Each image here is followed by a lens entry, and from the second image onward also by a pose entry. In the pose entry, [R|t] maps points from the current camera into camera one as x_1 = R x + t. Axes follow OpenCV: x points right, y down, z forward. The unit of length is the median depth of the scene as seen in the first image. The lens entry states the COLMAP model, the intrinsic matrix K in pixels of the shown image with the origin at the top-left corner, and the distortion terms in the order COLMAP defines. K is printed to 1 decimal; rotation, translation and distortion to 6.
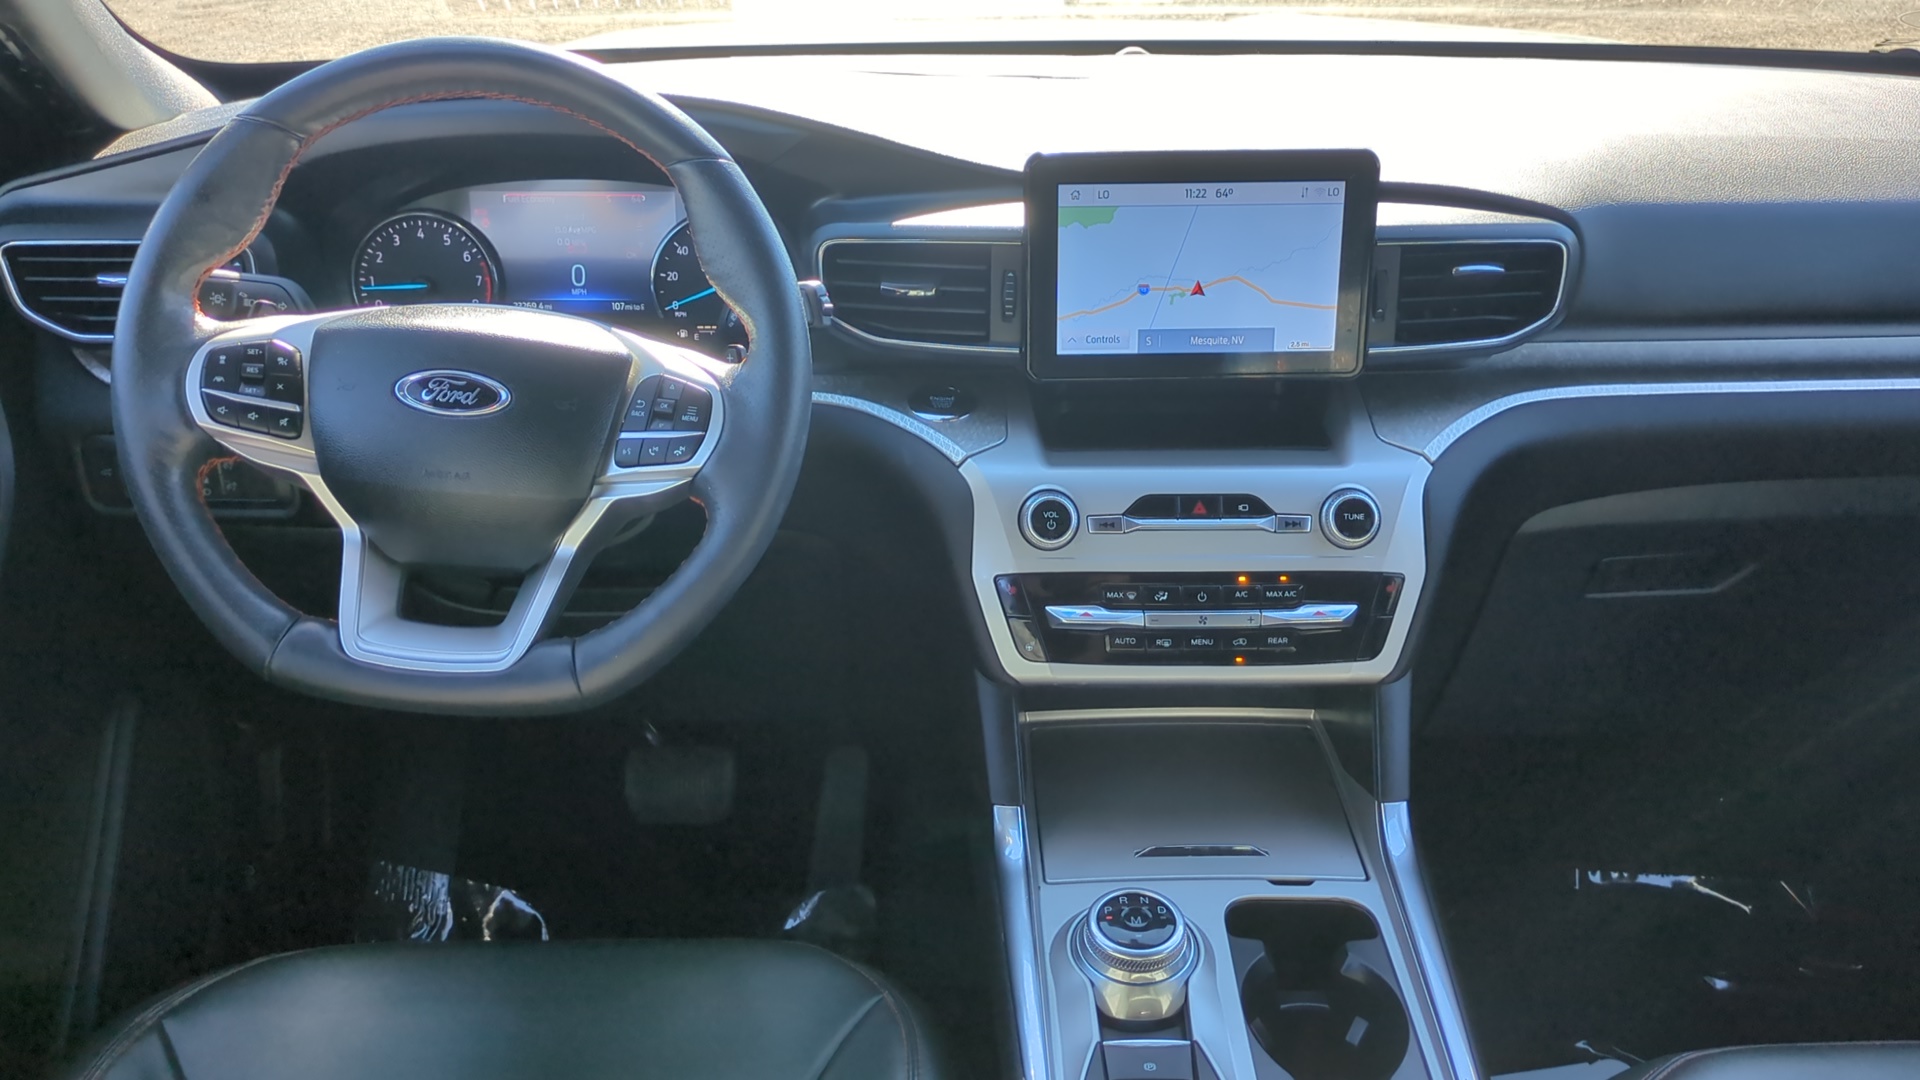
lens RADIAL K [[1633.0, 0, 970.5], [0, 1633.0, 544.0], [0, 0, 1]] dist [0.062502, -0.084578]
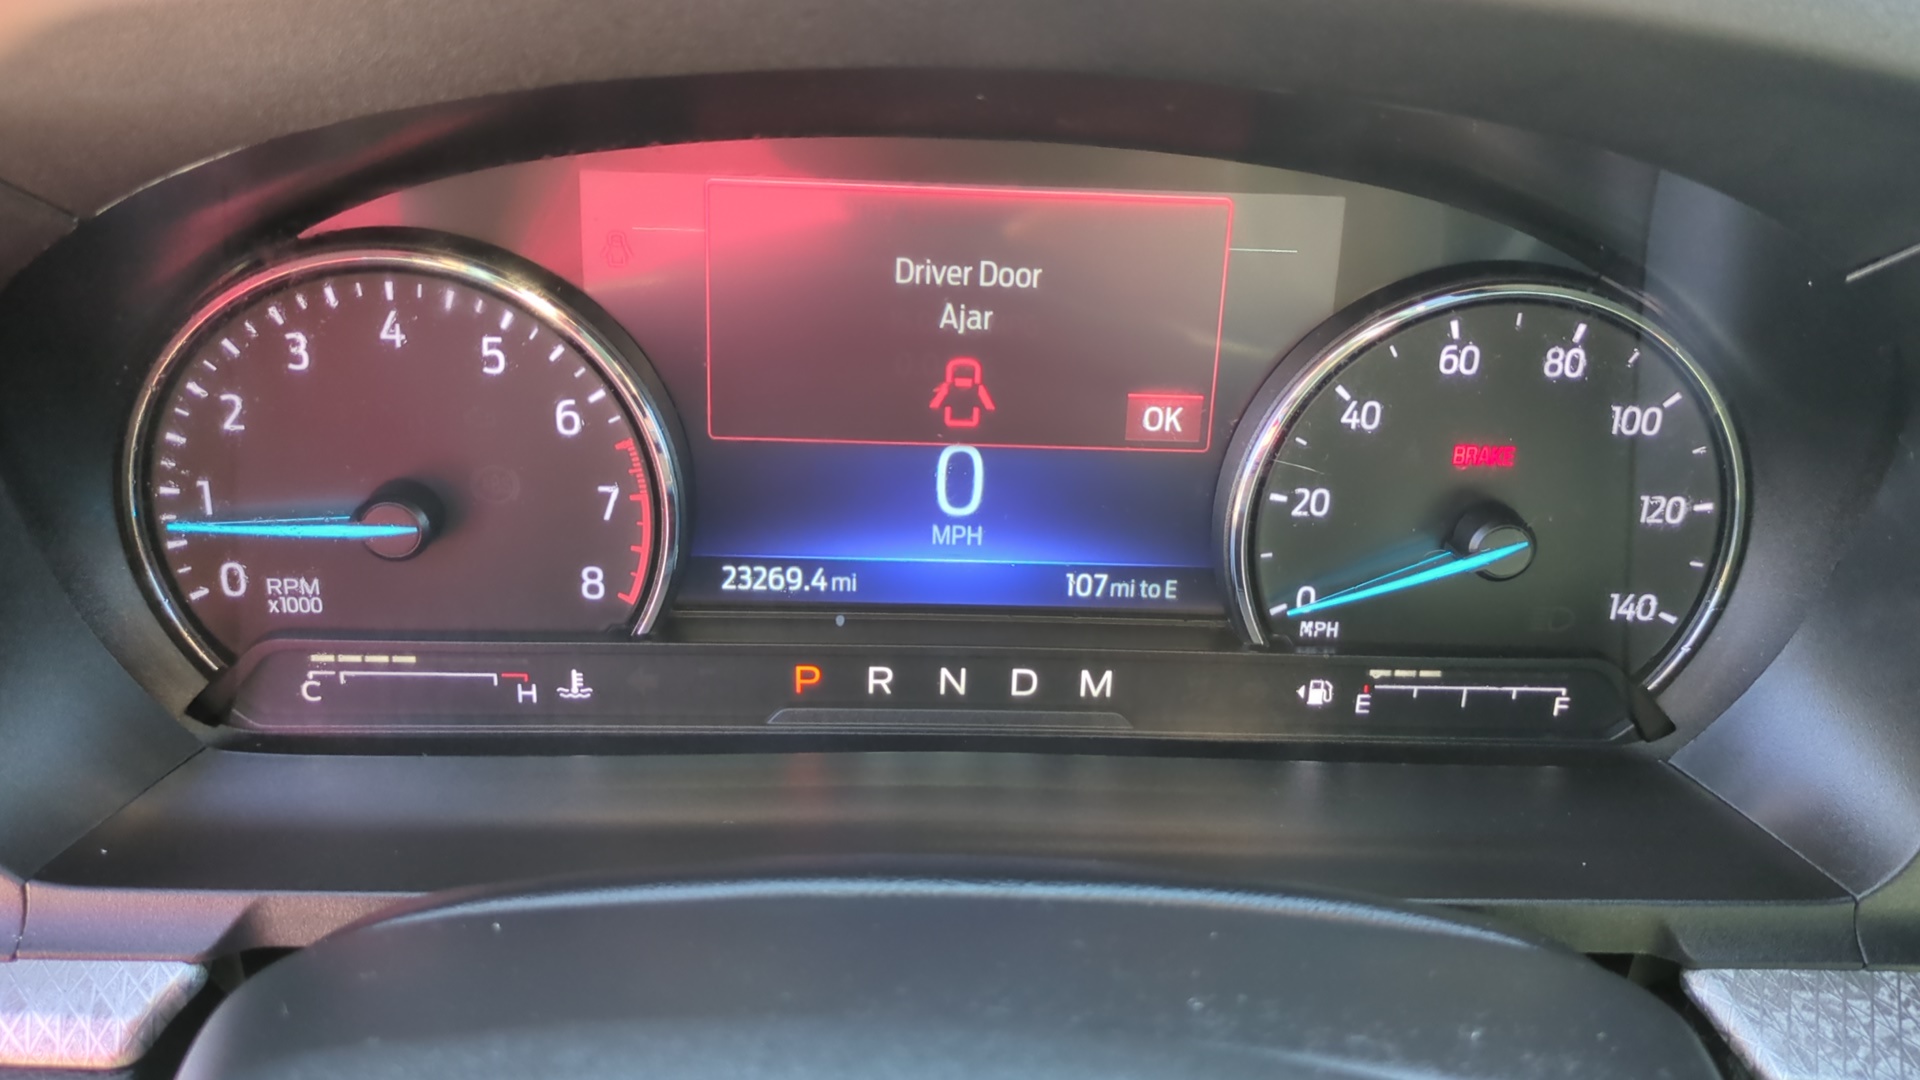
lens RADIAL K [[1660.8, 0, 960.0], [0, 1660.8, 540.0], [0, 0, 1]] dist [0.015128, 0.006185]
pose [[0.998553, 0.025793, 0.047178, -0.289001], [-0.030022, 0.995375, 0.091251, -0.205754], [-0.044606, -0.092535, 0.994710, 0.824441]]
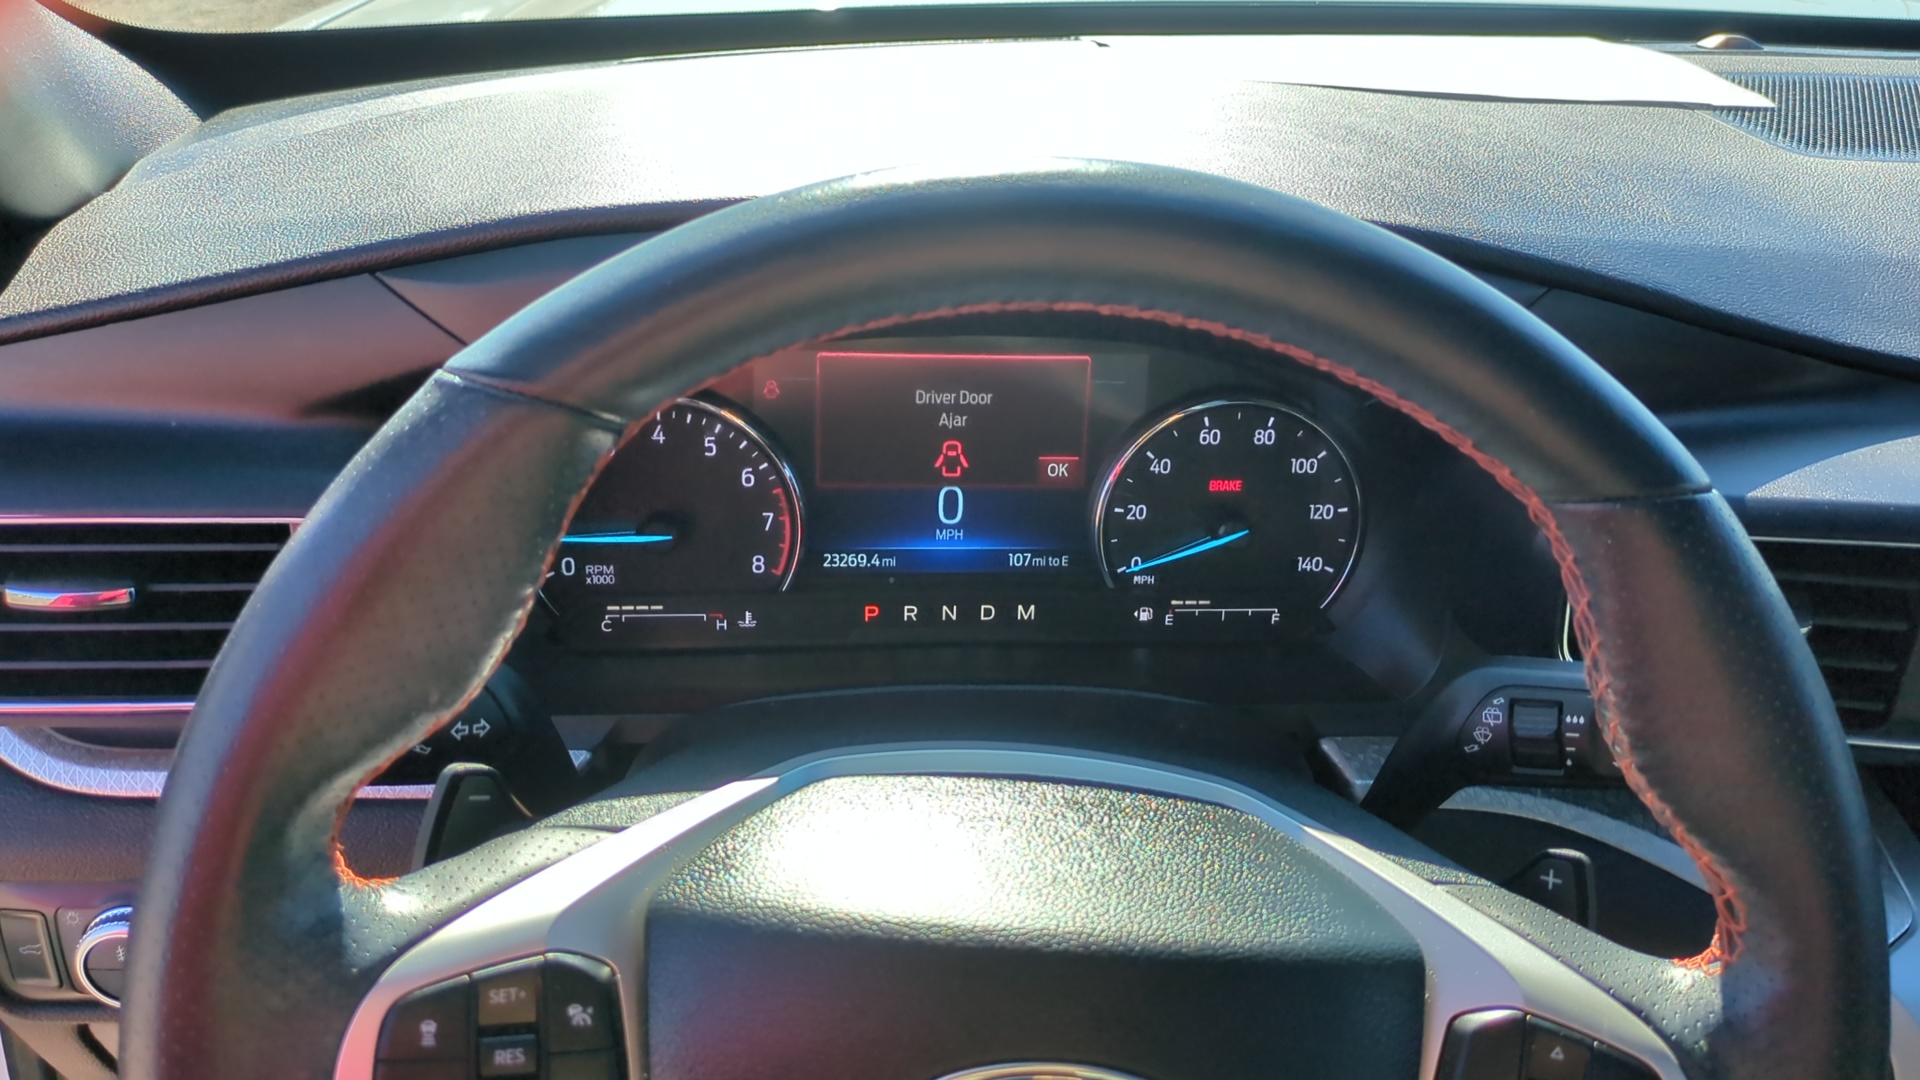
lens RADIAL K [[1642.6, 0, 969.4], [0, 1642.6, 539.1], [0, 0, 1]] dist [0.069816, -0.109320]
pose [[0.995865, 0.002063, 0.090824, -0.321899], [-0.009606, 0.996529, 0.082689, -0.225124], [-0.090338, -0.083220, 0.992428, 0.549442]]
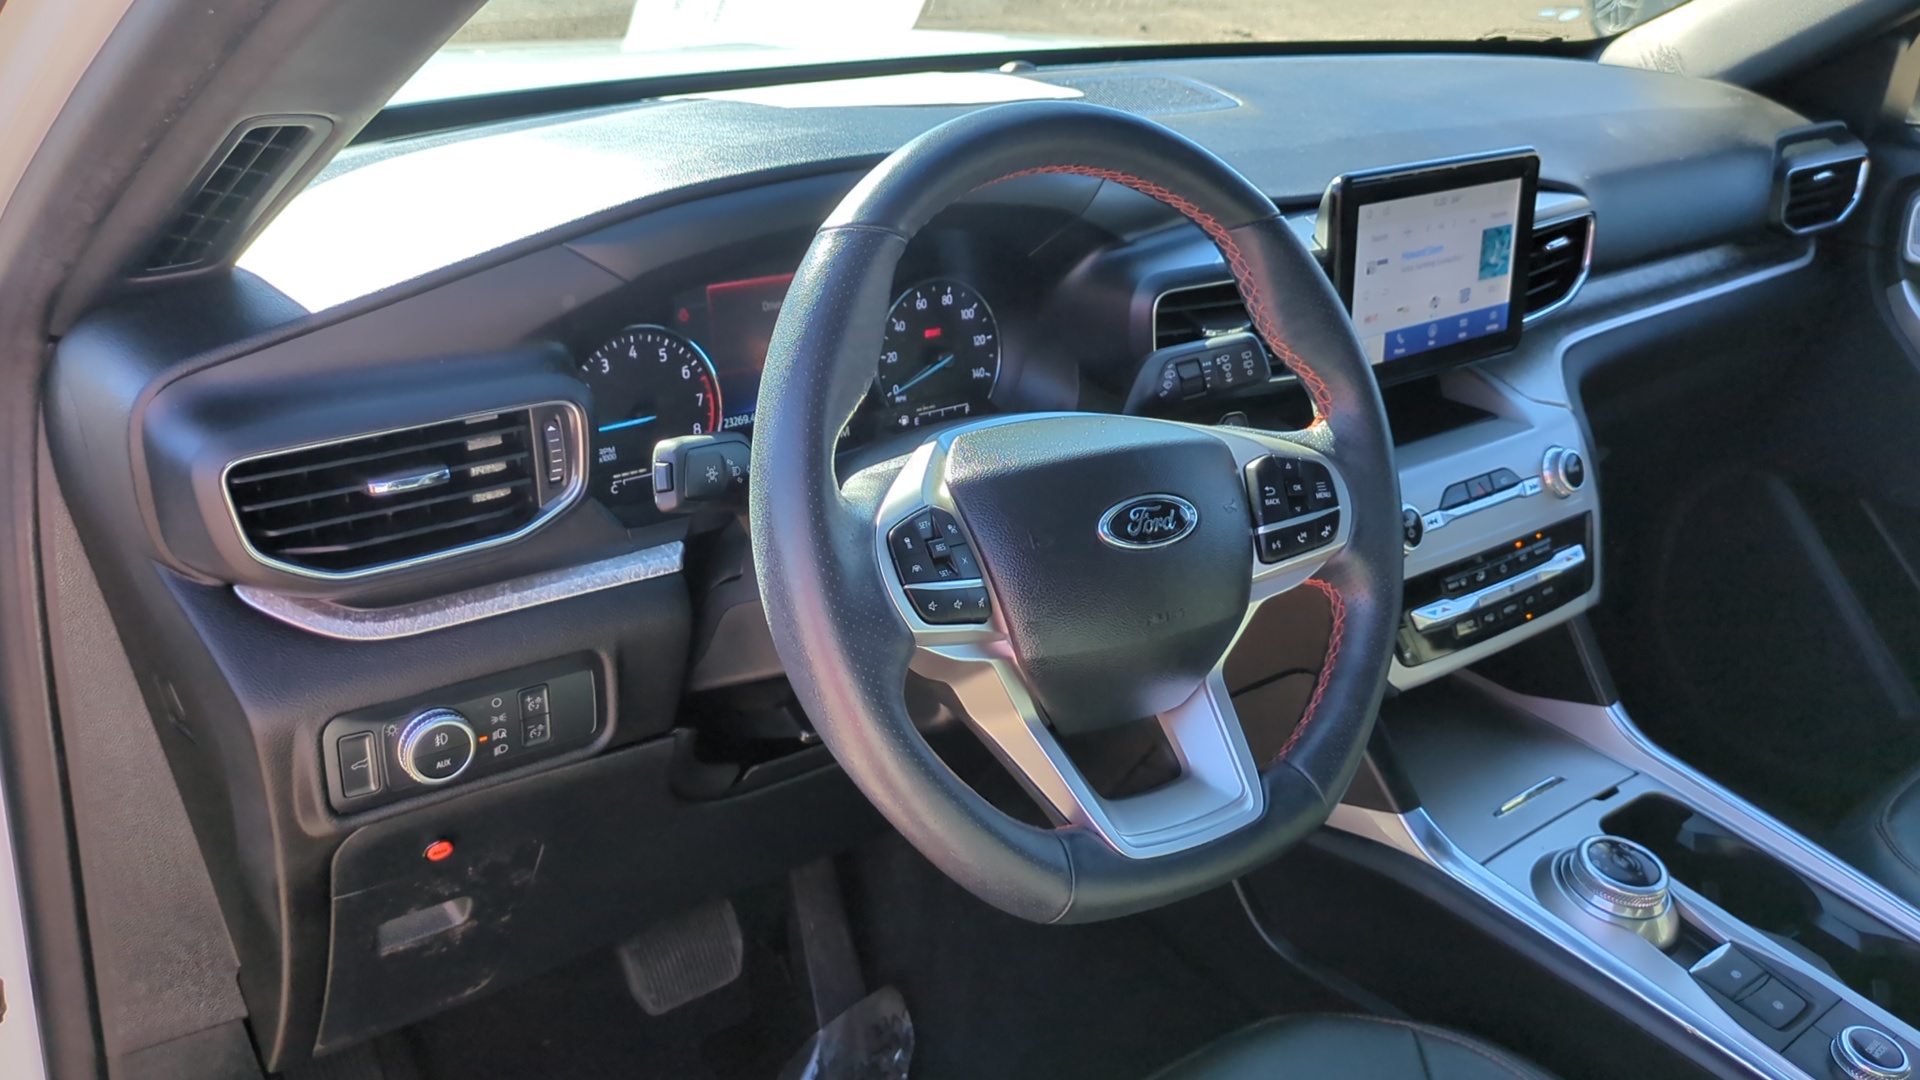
lens RADIAL K [[1642.6, 0, 969.4], [0, 1642.6, 539.1], [0, 0, 1]] dist [0.069816, -0.109320]
pose [[0.779115, -0.216276, 0.588392, -0.775670], [0.210216, 0.974392, 0.079803, -0.148436], [-0.590584, 0.061514, 0.804628, 0.322859]]
